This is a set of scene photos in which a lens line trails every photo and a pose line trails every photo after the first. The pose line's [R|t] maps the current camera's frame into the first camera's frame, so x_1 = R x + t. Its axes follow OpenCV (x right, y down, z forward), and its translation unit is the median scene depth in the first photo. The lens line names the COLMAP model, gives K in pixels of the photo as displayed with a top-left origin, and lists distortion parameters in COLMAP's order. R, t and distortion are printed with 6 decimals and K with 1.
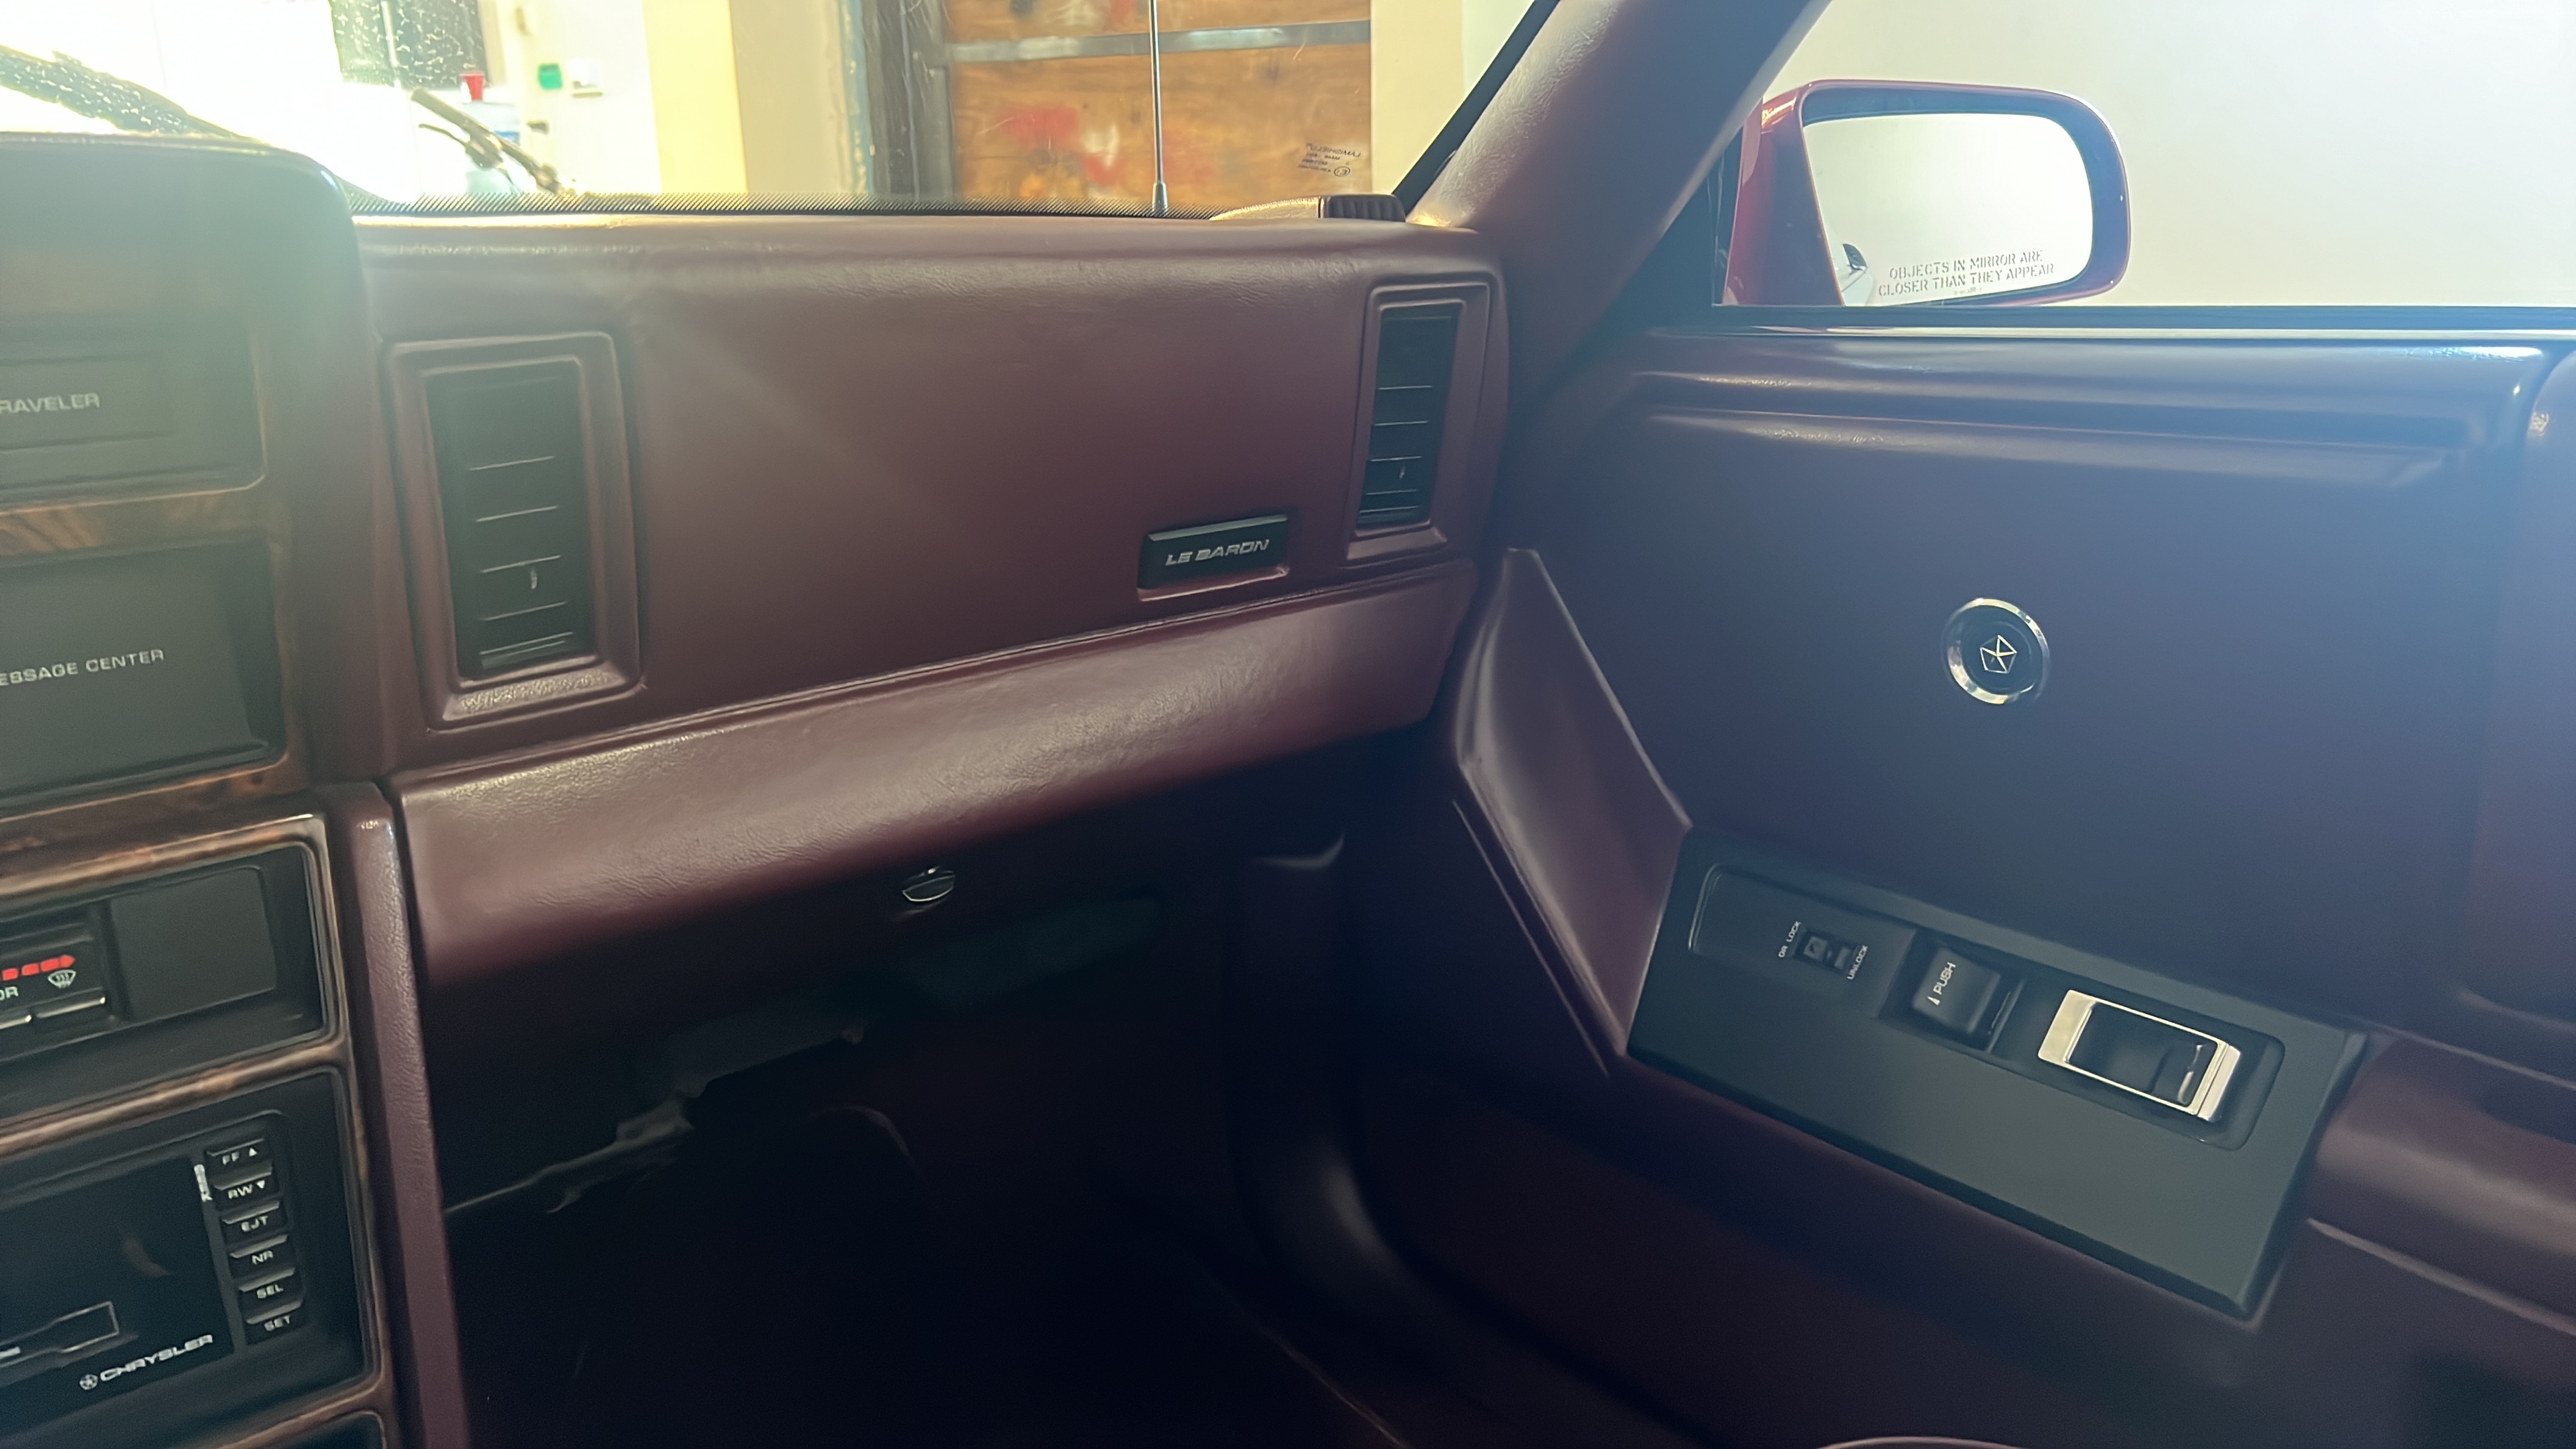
lens RADIAL K [[1862.8, 0, 1302.2], [0, 1862.8, 736.9], [0, 0, 1]] dist [0.049294, -0.069721]
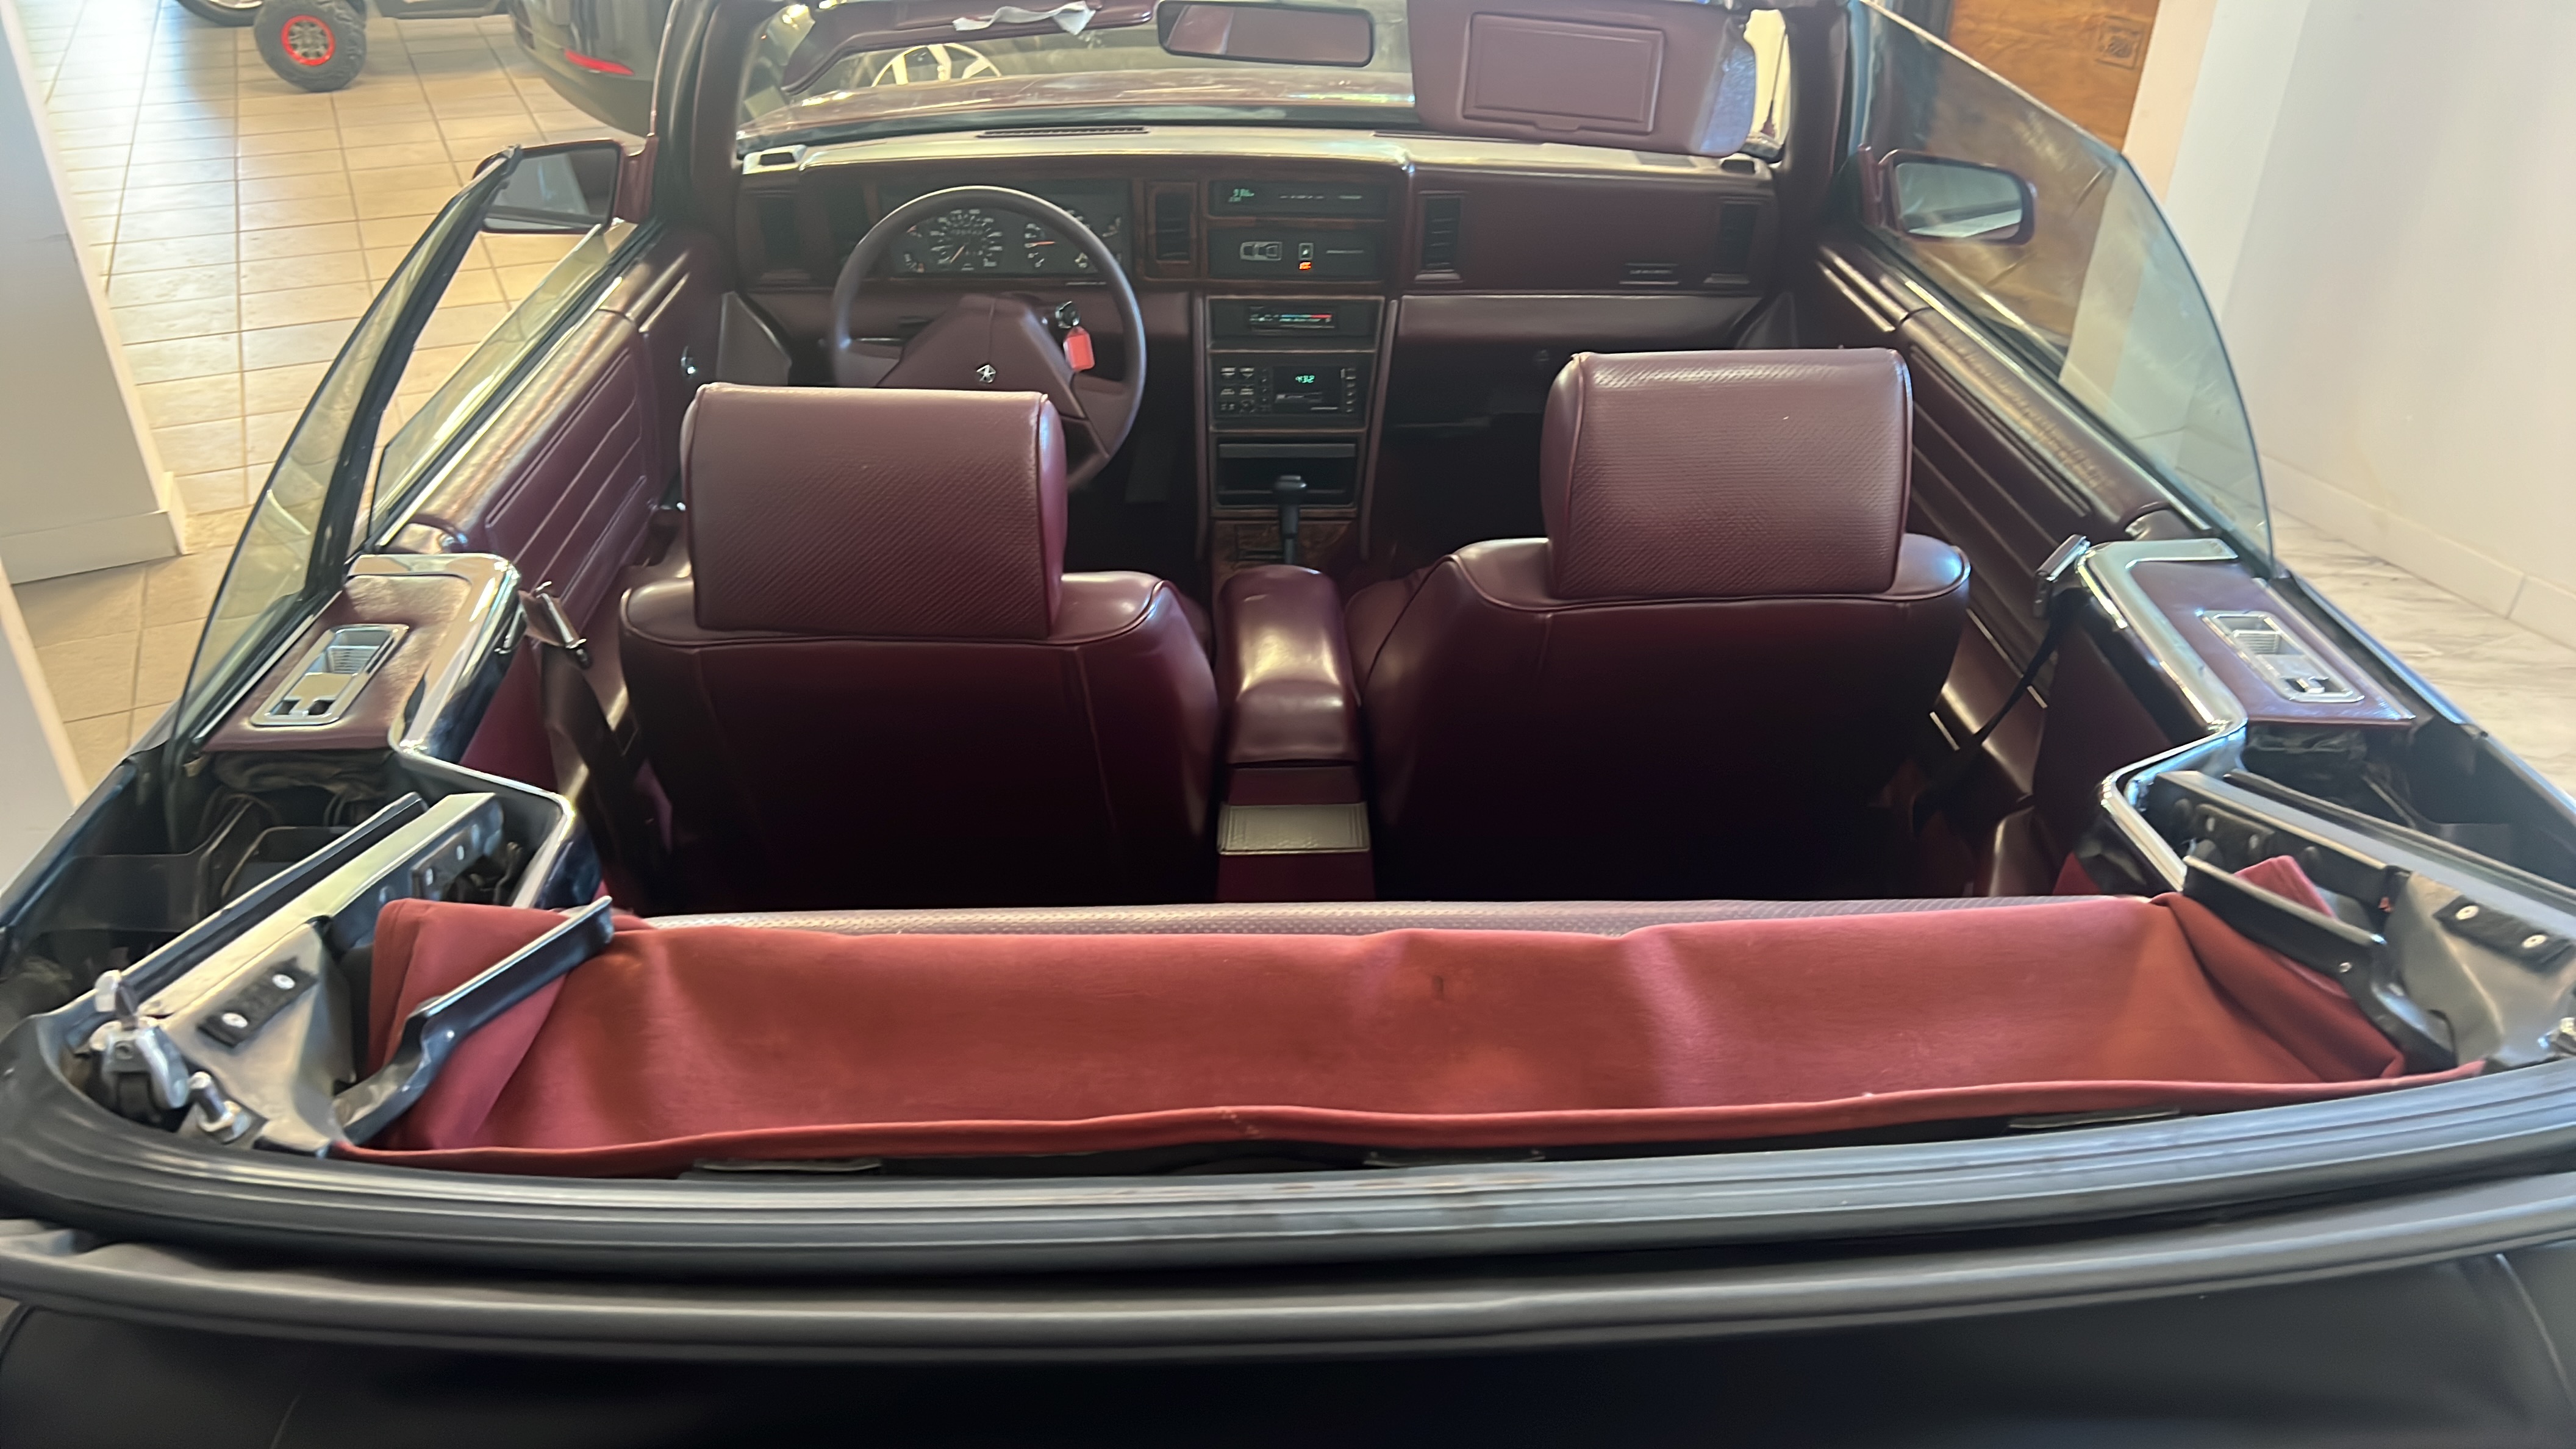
lens RADIAL K [[1855.0, 0, 1255.8], [0, 1855.0, 732.2], [0, 0, 1]] dist [0.051619, -0.050508]
pose [[0.775360, 0.355212, -0.522150, 1.497797], [-0.211796, 0.925194, 0.314893, -0.257796], [0.594944, -0.133566, 0.792592, -2.197642]]
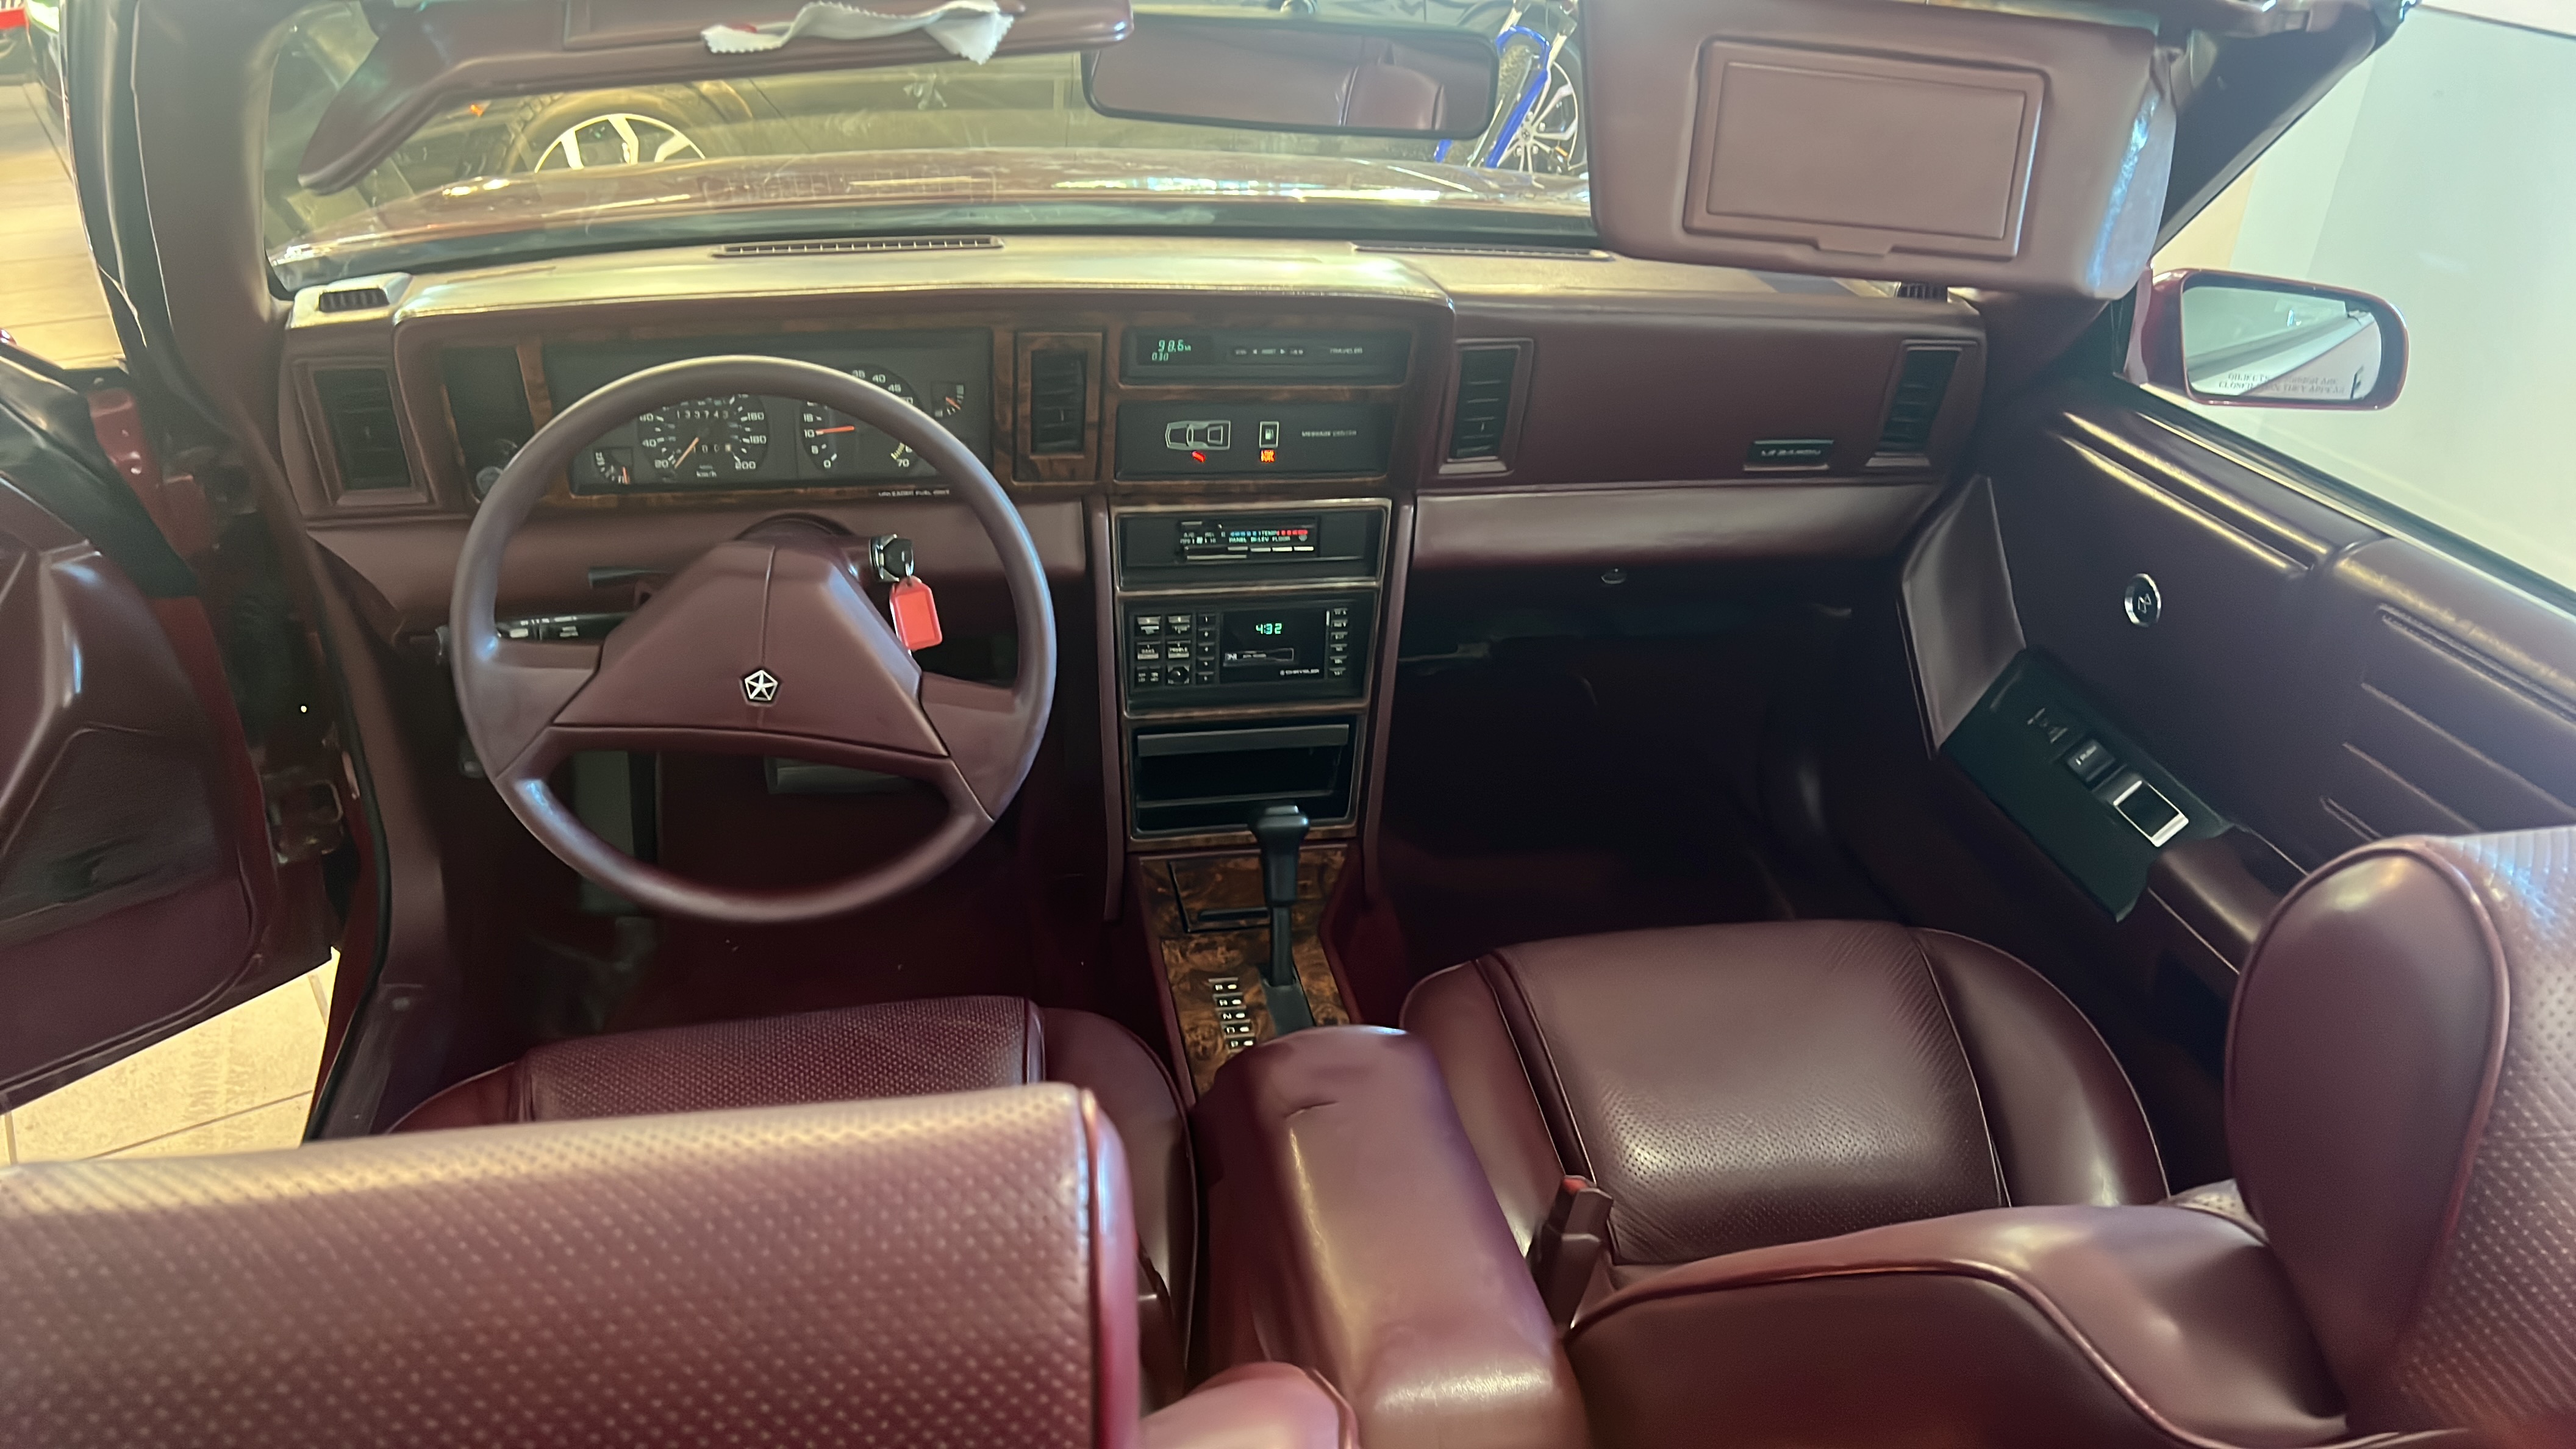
lens RADIAL K [[1862.8, 0, 1302.2], [0, 1862.8, 736.9], [0, 0, 1]] dist [0.049294, -0.069721]
pose [[0.872567, 0.290921, -0.392418, 0.432079], [-0.207556, 0.947998, 0.241289, -0.212141], [0.442207, -0.129092, 0.887574, -1.234436]]
